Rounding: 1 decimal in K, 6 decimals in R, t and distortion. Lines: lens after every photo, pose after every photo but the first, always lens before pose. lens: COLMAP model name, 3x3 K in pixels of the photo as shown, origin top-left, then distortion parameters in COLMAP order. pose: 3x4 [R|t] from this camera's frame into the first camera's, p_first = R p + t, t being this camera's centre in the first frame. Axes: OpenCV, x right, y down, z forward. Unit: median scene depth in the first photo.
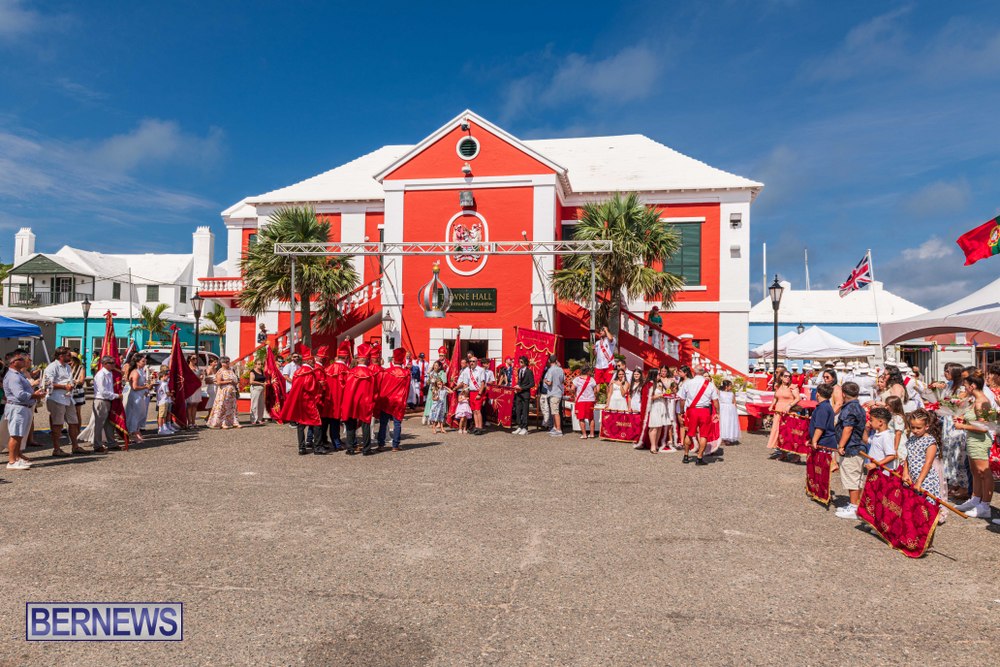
lens RADIAL K [[698.5, 0, 500.0], [0, 698.5, 333.5], [0, 0, 1]] dist [0.006523, -0.000511]
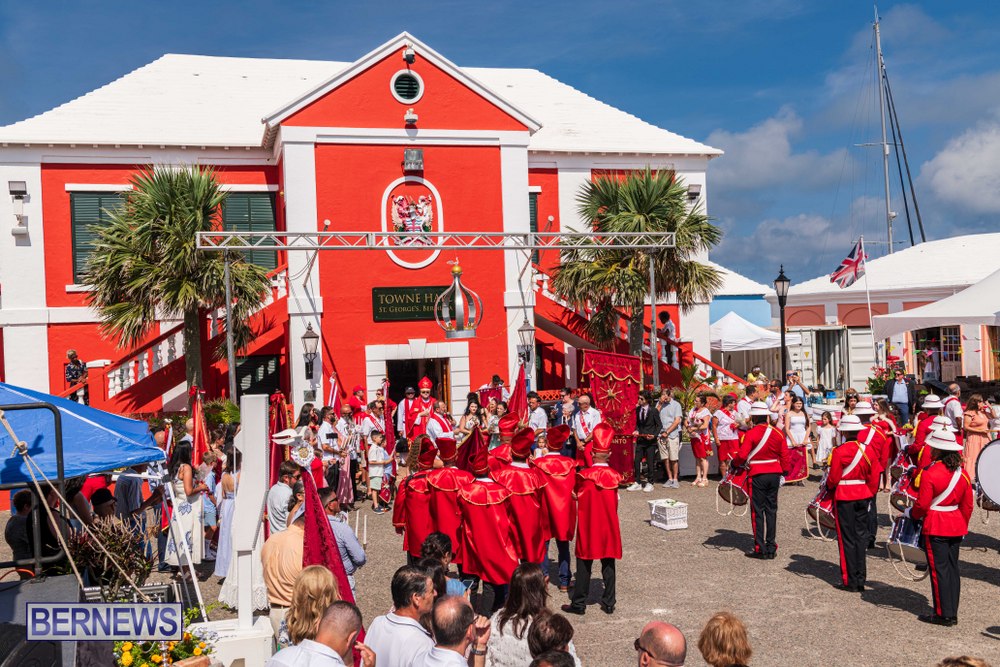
lens RADIAL K [[983.1, 0, 500.0], [0, 983.1, 333.5], [0, 0, 1]] dist [-0.015735, -0.004687]
pose [[0.886802, -0.049253, 0.459518, -0.453822], [0.031494, 0.998434, 0.046236, -0.063839], [-0.461076, -0.026530, 0.886964, 0.079186]]
